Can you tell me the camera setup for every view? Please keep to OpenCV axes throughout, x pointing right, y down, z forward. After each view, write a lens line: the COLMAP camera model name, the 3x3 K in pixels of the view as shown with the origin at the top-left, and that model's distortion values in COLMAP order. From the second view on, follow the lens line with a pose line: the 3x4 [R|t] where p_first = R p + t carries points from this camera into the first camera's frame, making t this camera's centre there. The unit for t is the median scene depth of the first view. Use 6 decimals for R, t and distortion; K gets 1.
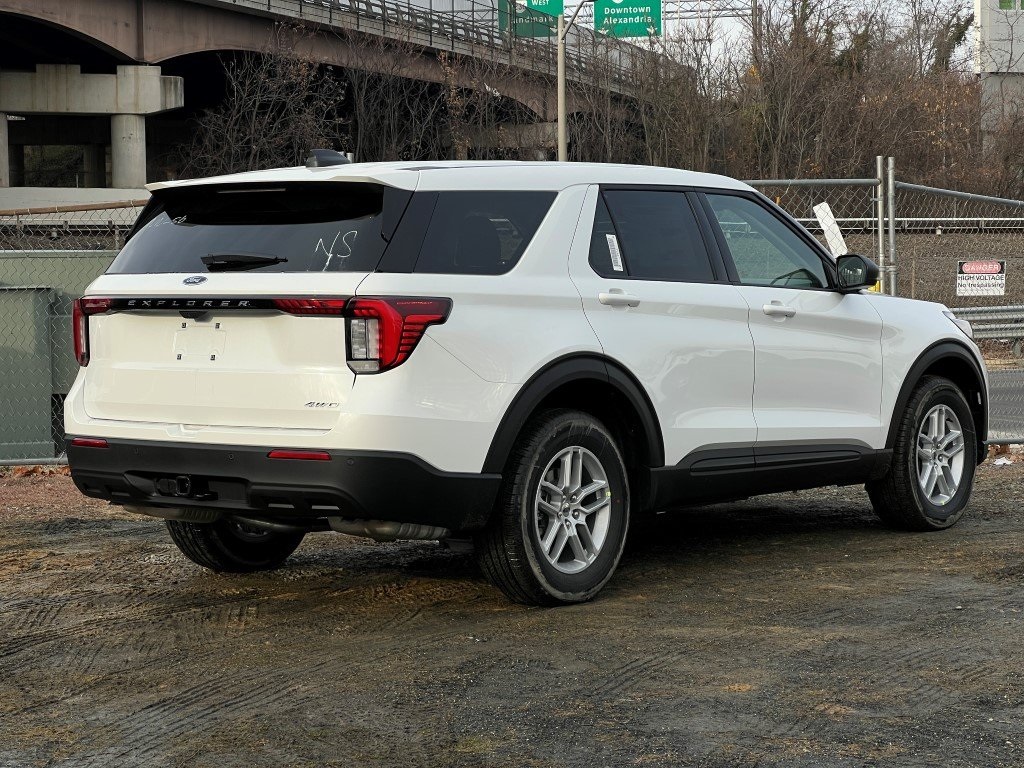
lens RADIAL K [[2306.4, 0, 512.0], [0, 2306.4, 384.0], [0, 0, 1]] dist [-0.022811, -0.020924]
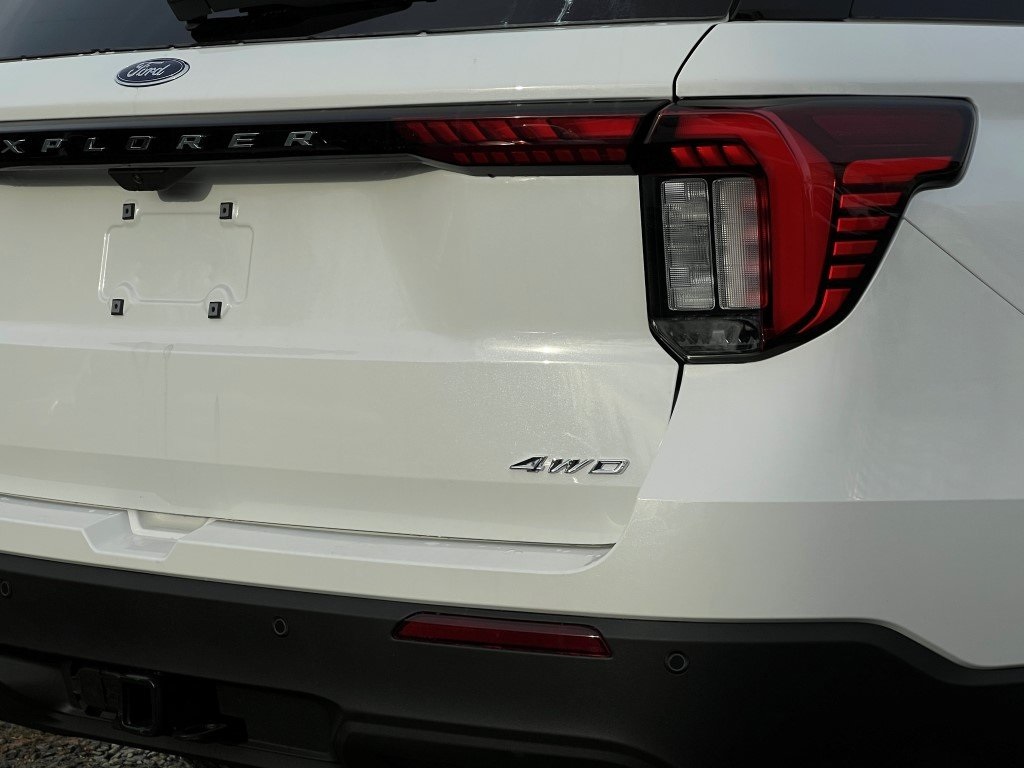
lens RADIAL K [[2530.7, 0, 512.0], [0, 2530.7, 384.0], [0, 0, 1]] dist [-0.013116, 0.294504]
pose [[0.998248, -0.027004, -0.052646, -0.071879], [0.030134, 0.997768, 0.059590, -0.021588], [0.050919, -0.061072, 0.996834, 0.666135]]
